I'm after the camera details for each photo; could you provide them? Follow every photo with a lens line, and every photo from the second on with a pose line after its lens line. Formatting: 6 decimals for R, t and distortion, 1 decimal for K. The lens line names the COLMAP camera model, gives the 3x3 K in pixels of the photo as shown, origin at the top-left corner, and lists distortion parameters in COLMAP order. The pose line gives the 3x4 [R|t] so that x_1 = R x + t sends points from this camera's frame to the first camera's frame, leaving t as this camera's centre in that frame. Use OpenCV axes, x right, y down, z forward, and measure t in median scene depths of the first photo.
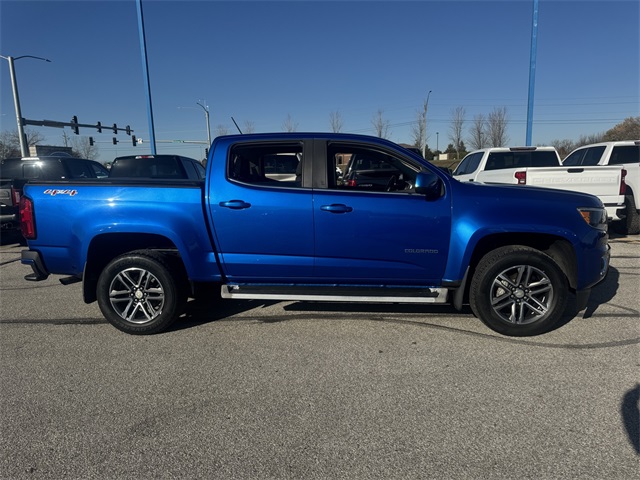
lens RADIAL K [[458.6, 0, 319.0], [0, 458.6, 238.7], [0, 0, 1]] dist [0.005491, -0.007272]
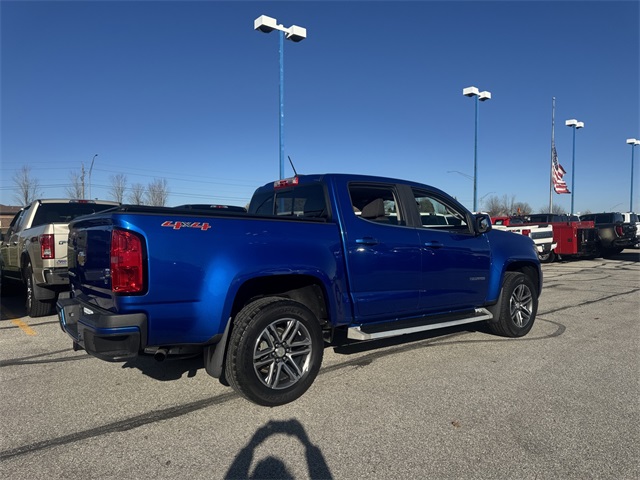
lens RADIAL K [[454.8, 0, 320.0], [0, 454.8, 240.0], [0, 0, 1]] dist [0.003127, -0.000479]
pose [[0.730348, 0.015335, 0.682903, -0.838792], [0.085086, 0.989919, -0.113226, 0.022135], [-0.677756, 0.140800, 0.721681, 0.324961]]
